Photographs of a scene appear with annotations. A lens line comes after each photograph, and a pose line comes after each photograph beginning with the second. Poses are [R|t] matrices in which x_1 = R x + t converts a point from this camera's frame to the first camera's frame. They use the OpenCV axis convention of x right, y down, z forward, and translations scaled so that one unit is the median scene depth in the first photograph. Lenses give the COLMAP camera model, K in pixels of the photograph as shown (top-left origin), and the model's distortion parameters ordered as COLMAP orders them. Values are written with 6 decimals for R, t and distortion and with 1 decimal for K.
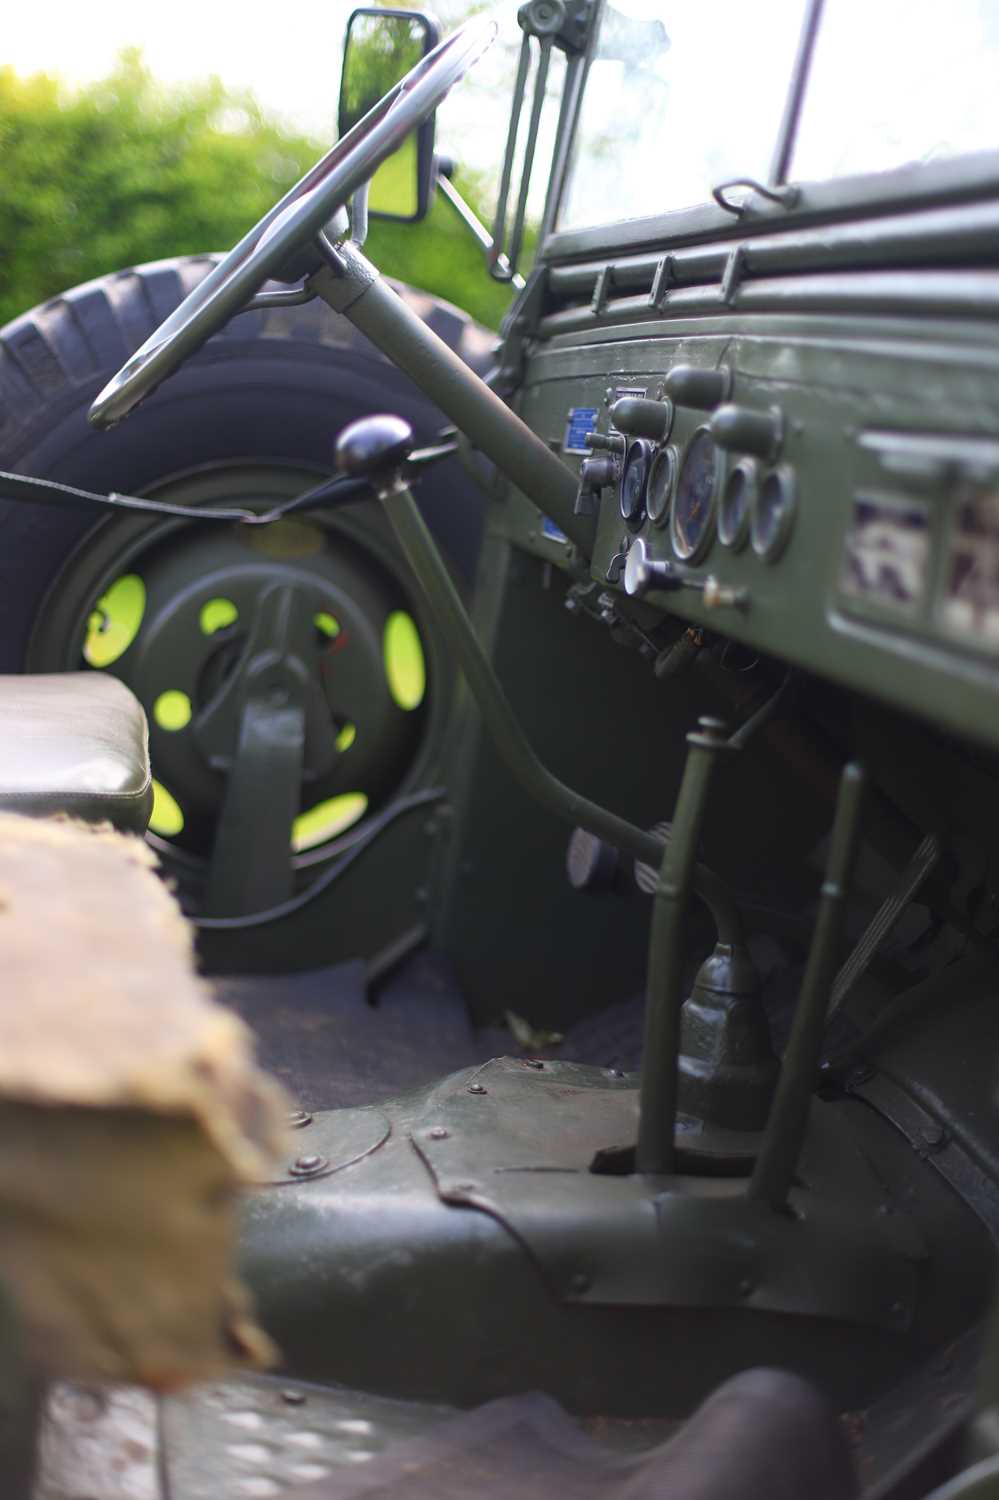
lens RADIAL K [[2181.0, 0, 499.5], [0, 2181.0, 747.8], [0, 0, 1]] dist [-0.118217, 0.000000]
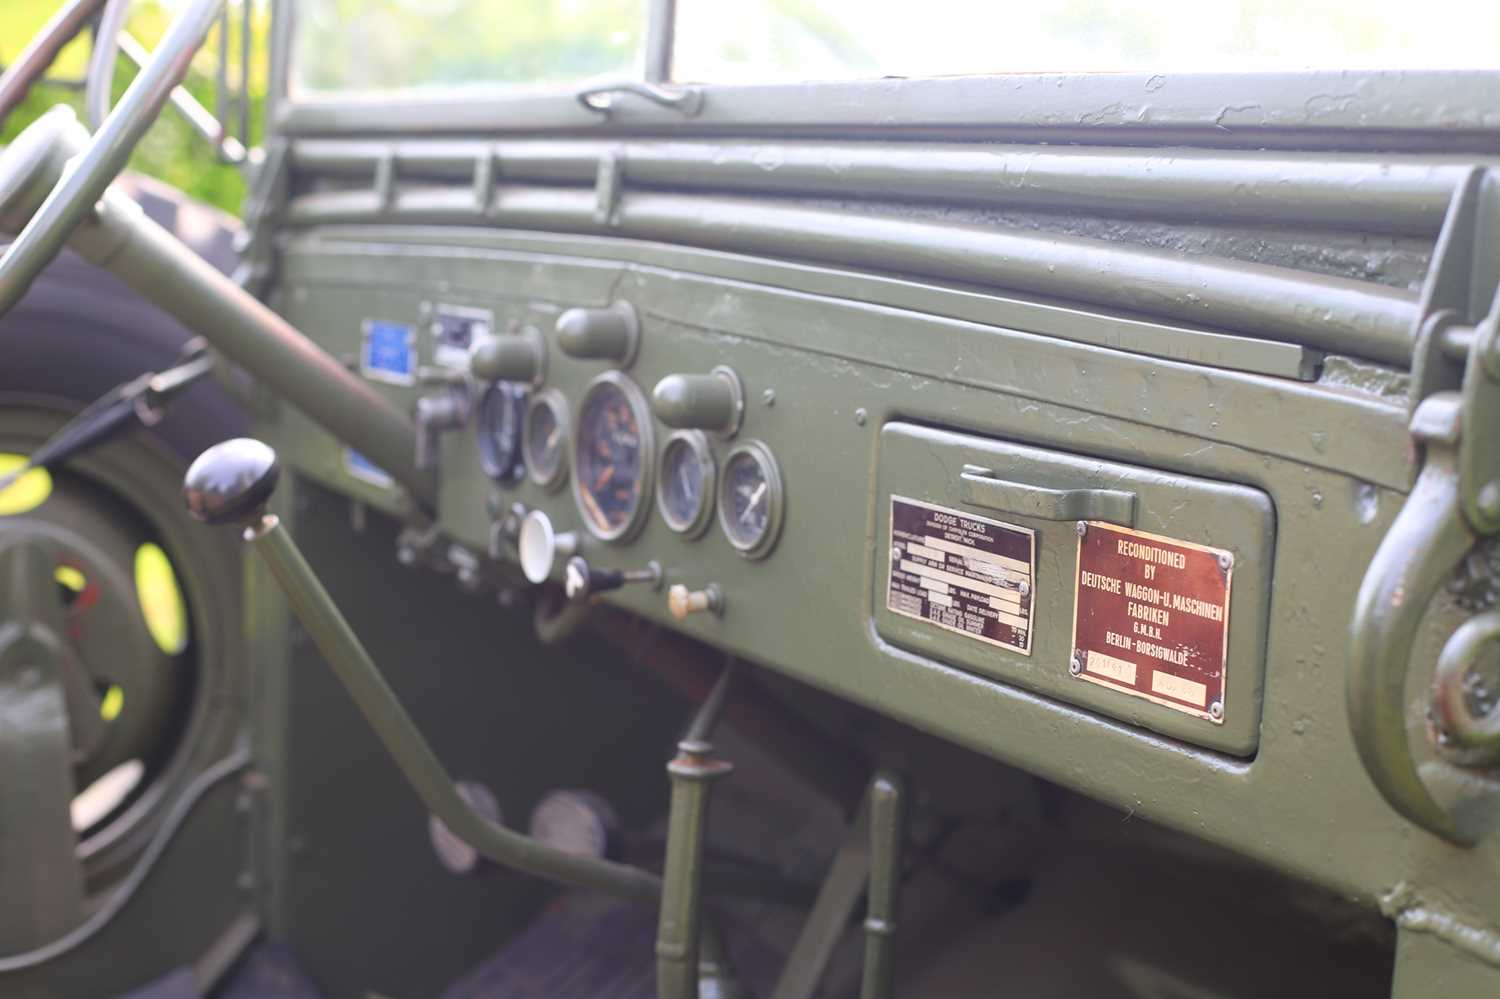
lens RADIAL K [[2181.0, 0, 750.7], [0, 2181.0, 500.2], [0, 0, 1]] dist [-0.118217, 0.000000]
pose [[0.945315, -0.155399, 0.286759, -0.096399], [0.149033, 0.987851, 0.044035, -0.125399], [-0.290119, 0.001109, 0.956990, 0.180928]]
